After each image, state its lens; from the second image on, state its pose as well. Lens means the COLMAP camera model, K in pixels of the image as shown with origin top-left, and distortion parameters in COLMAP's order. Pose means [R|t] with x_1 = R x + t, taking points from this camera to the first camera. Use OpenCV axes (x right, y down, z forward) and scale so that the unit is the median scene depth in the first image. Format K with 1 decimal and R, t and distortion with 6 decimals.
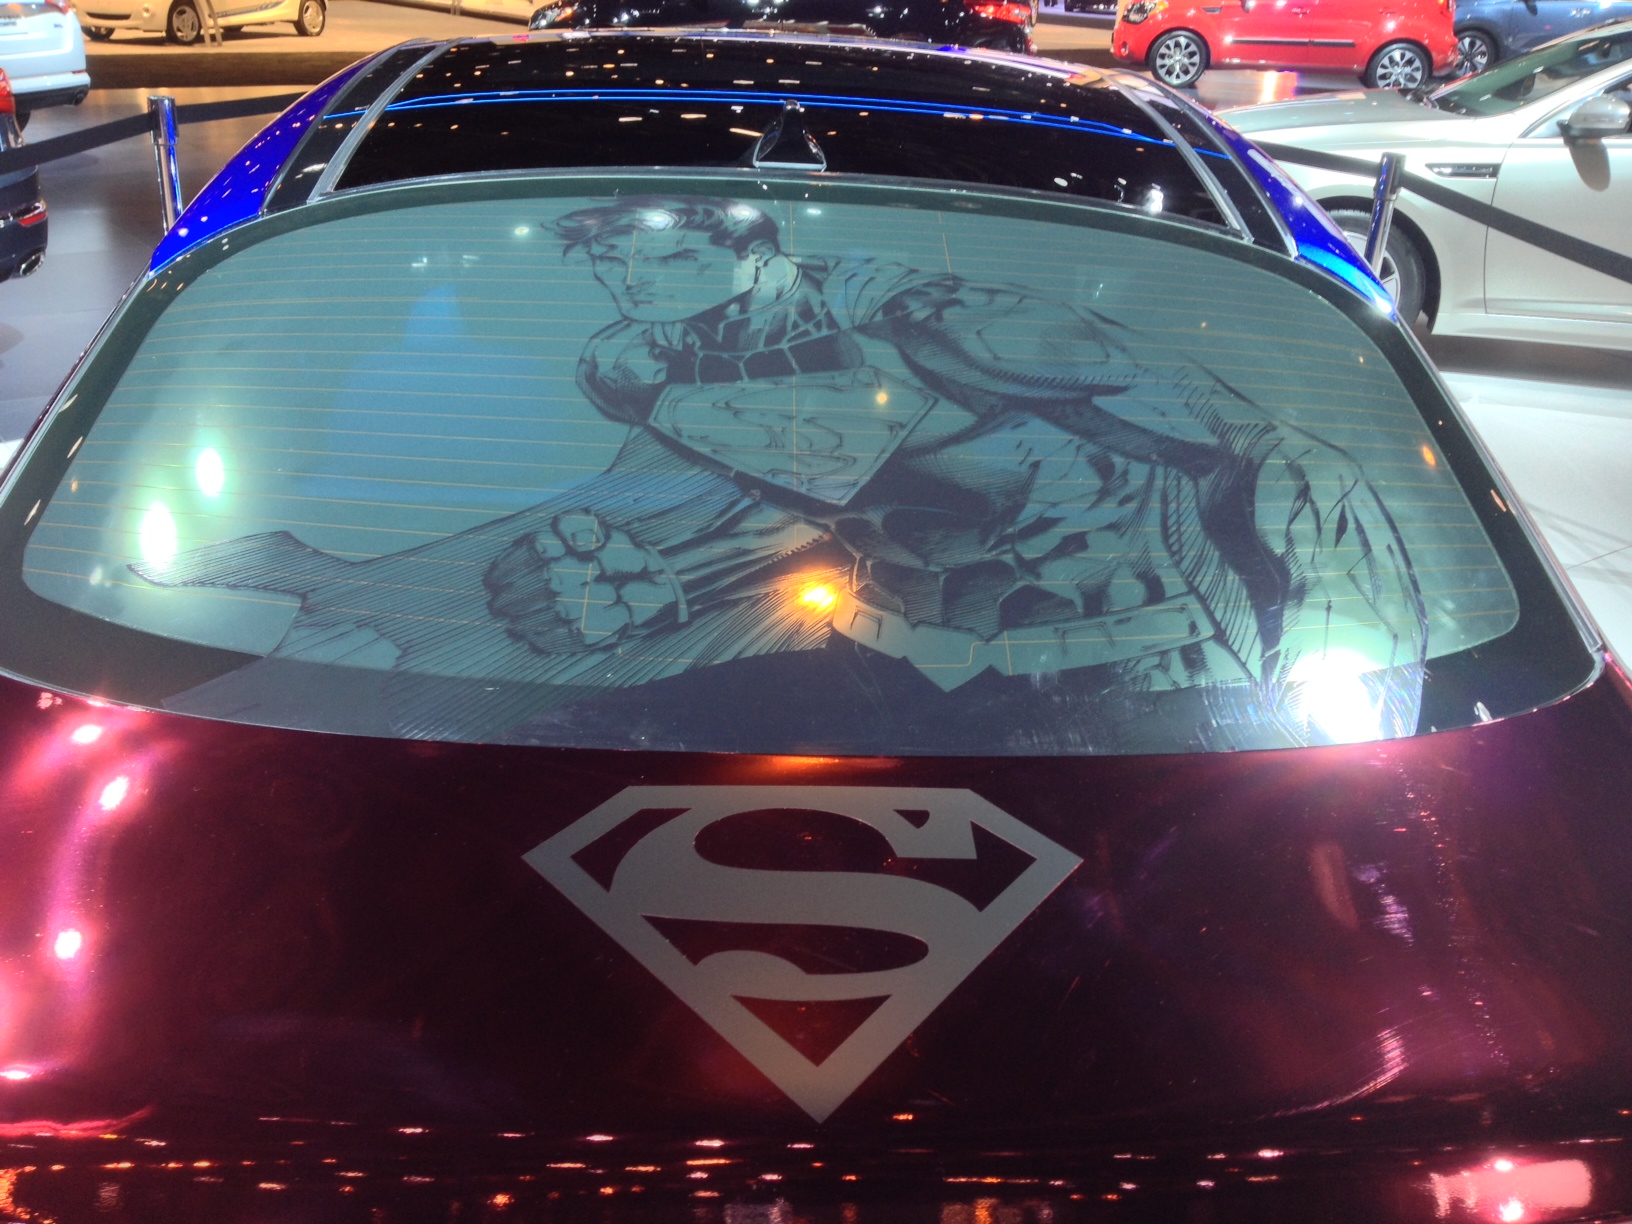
lens RADIAL K [[1650.1, 0, 816.0], [0, 1650.1, 612.0], [0, 0, 1]] dist [0.146991, -0.412397]
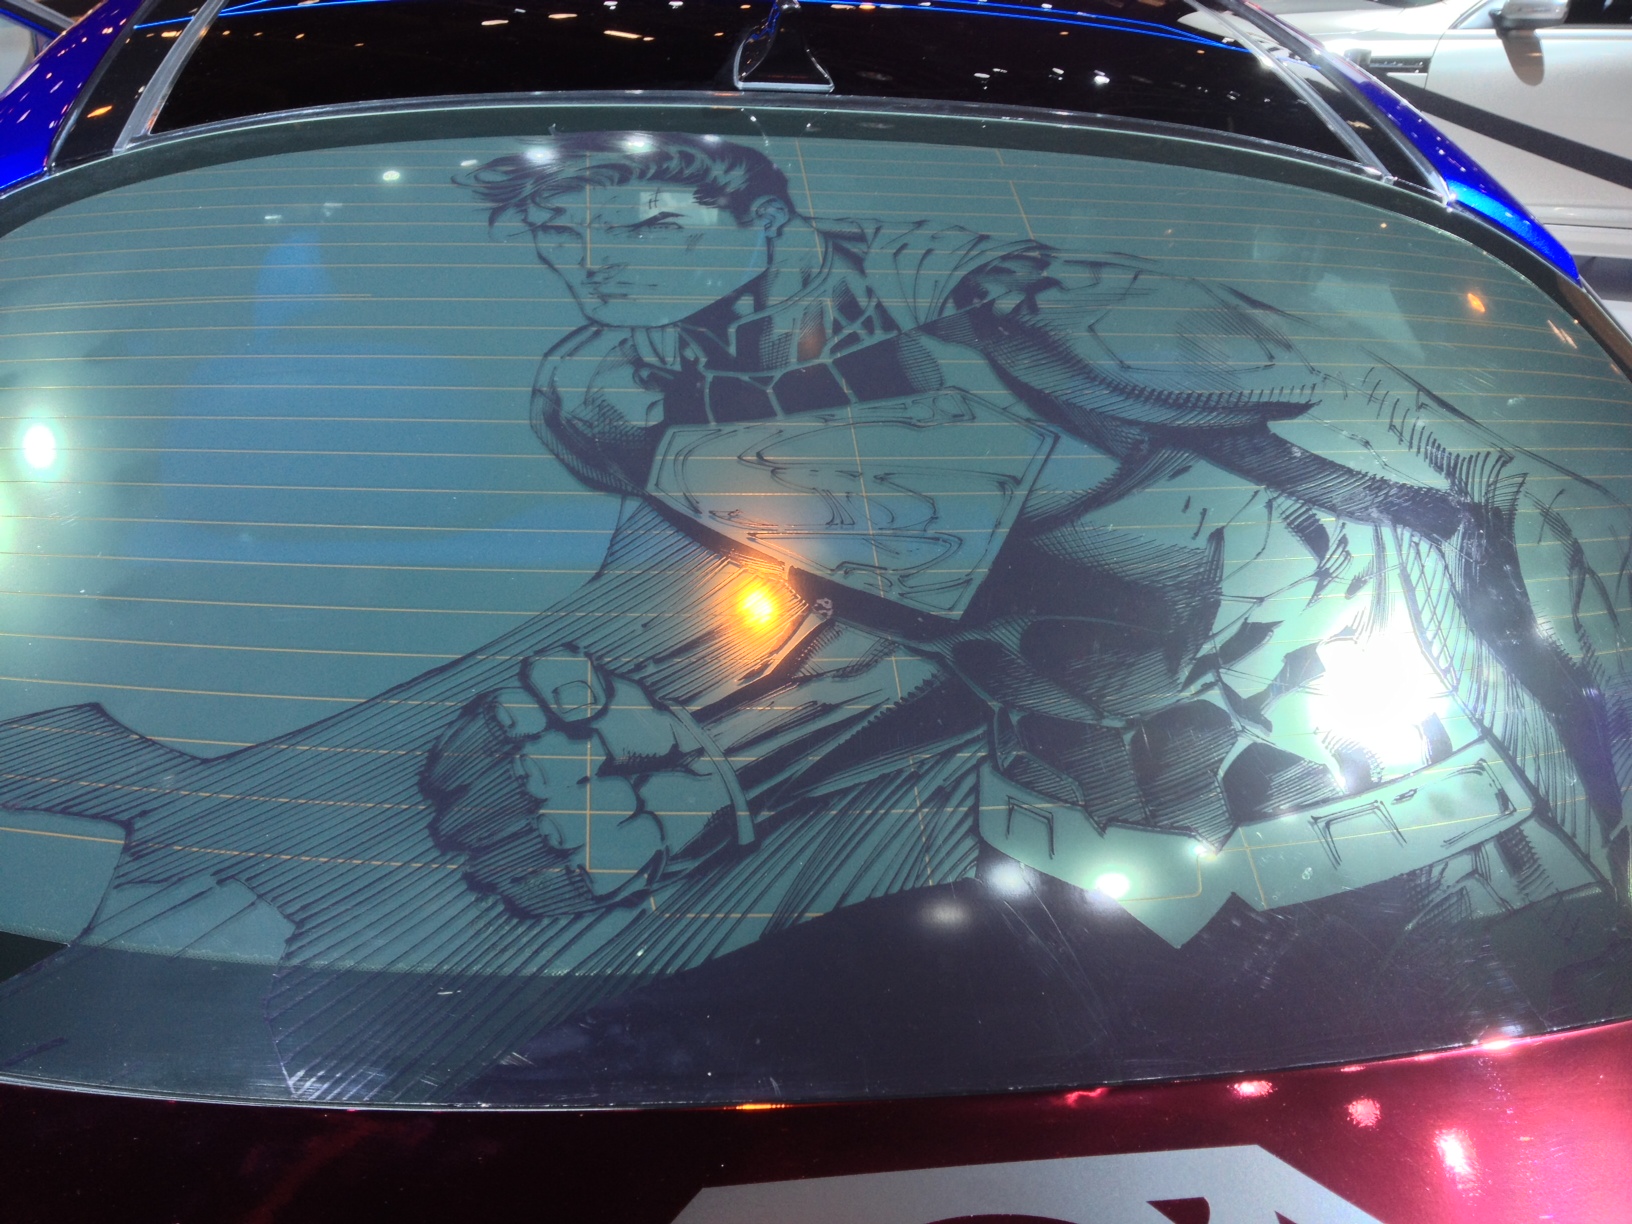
lens RADIAL K [[1650.1, 0, 816.0], [0, 1650.1, 612.0], [0, 0, 1]] dist [0.146991, -0.412397]
pose [[0.996332, -0.036379, 0.077448, -0.084700], [0.031831, 0.997740, 0.059169, -0.100372], [-0.079426, -0.056487, 0.995239, 0.317423]]
